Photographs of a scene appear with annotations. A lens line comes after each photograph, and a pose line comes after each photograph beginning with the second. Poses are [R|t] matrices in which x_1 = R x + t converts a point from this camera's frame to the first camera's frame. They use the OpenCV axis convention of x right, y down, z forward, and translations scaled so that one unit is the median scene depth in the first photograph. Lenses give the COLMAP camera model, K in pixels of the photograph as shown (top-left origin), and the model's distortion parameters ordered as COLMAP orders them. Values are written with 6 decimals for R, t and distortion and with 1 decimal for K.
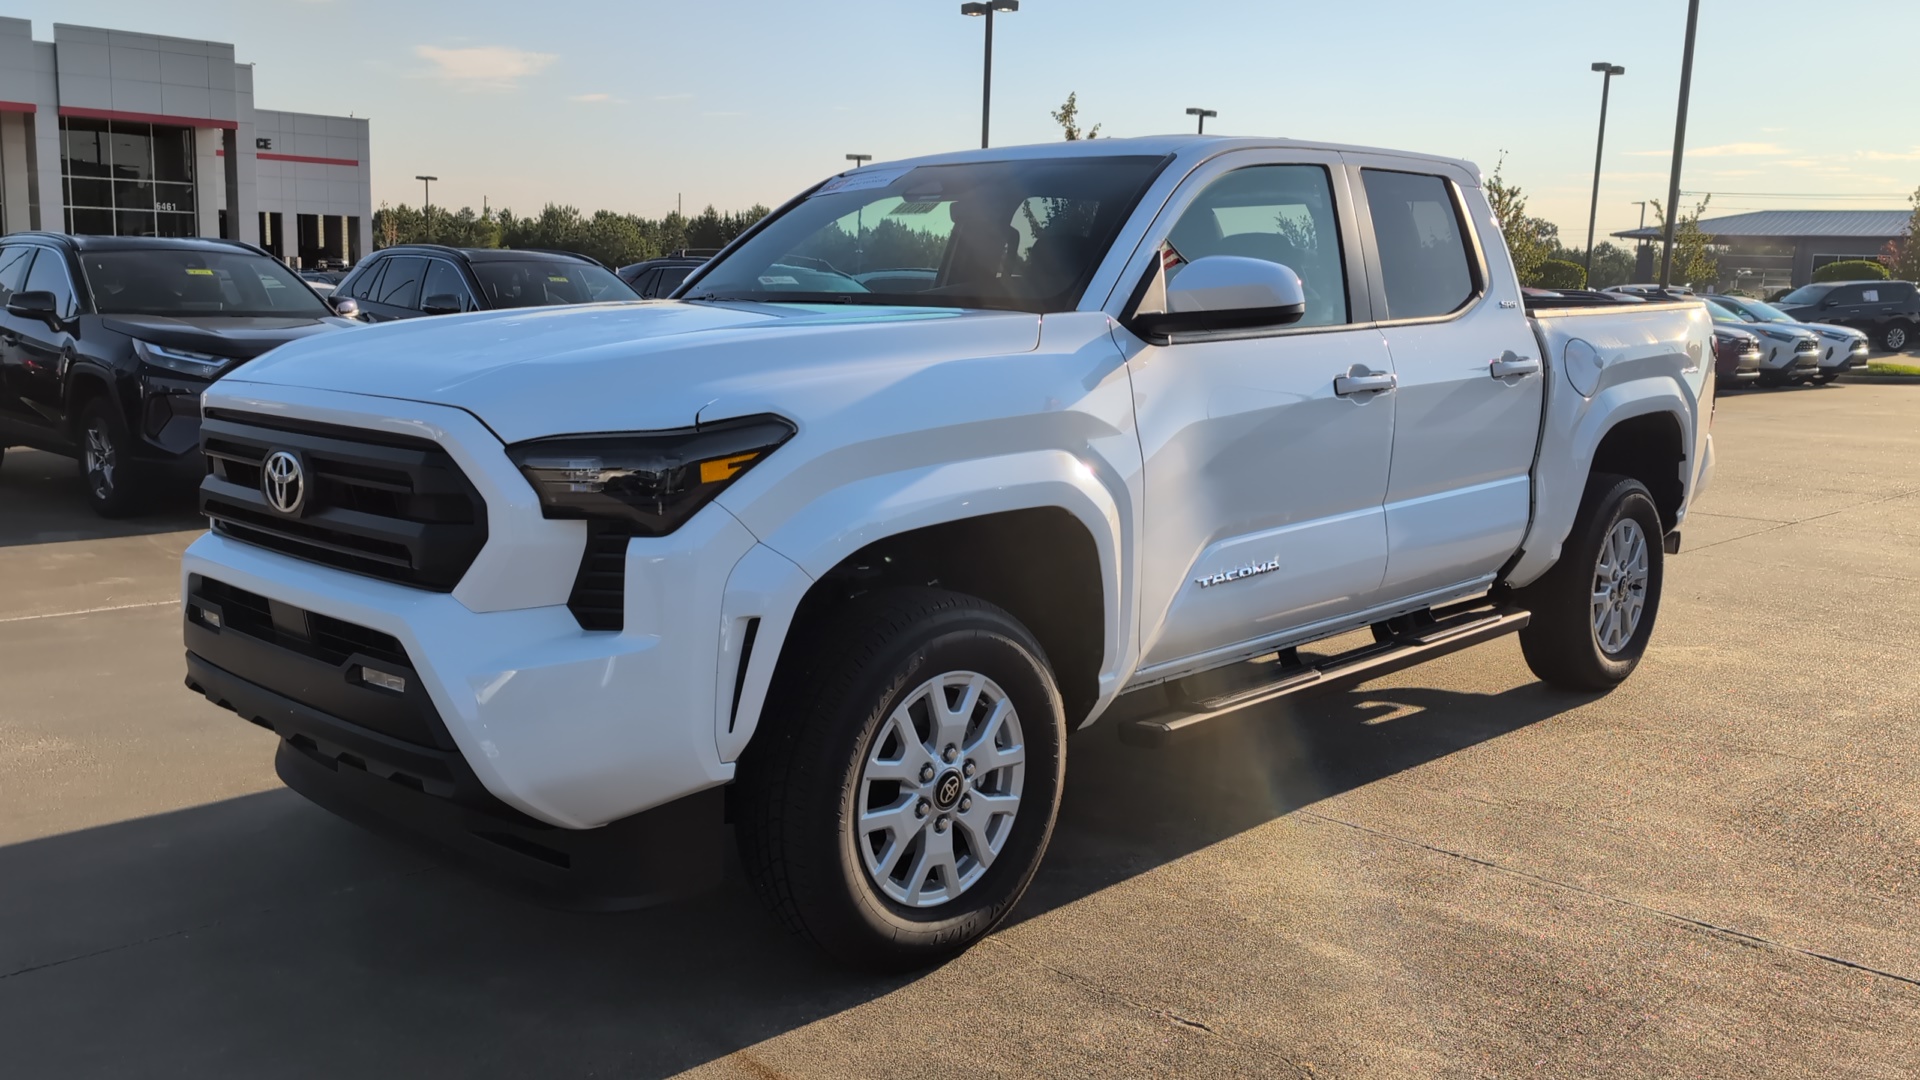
lens RADIAL K [[1612.4, 0, 960.0], [0, 1612.4, 540.0], [0, 0, 1]] dist [0.012480, -0.002319]
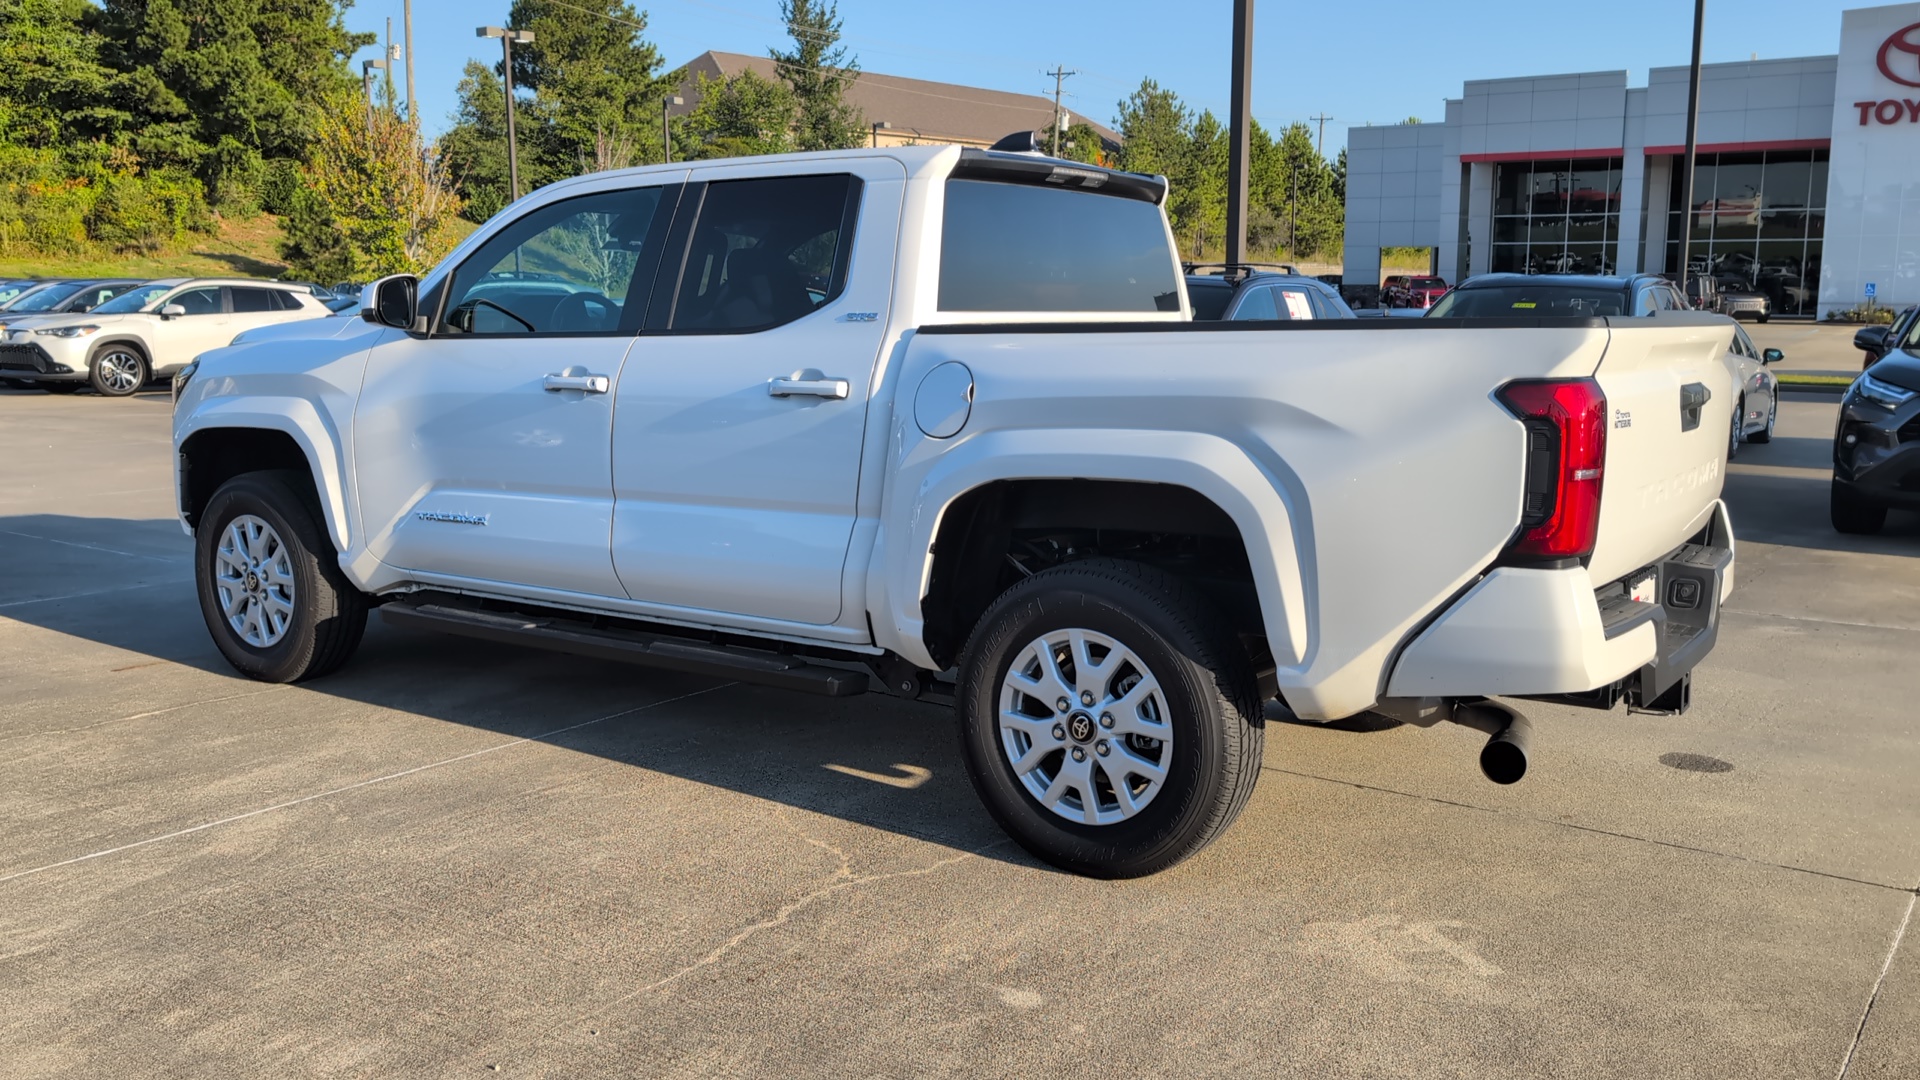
lens RADIAL K [[1612.4, 0, 960.0], [0, 1612.4, 540.0], [0, 0, 1]] dist [0.012480, -0.002319]
pose [[0.167888, 0.128062, -0.977453, 0.088982], [-0.156117, 0.982468, 0.101904, -0.009308], [0.973366, 0.135489, 0.184937, 0.068037]]
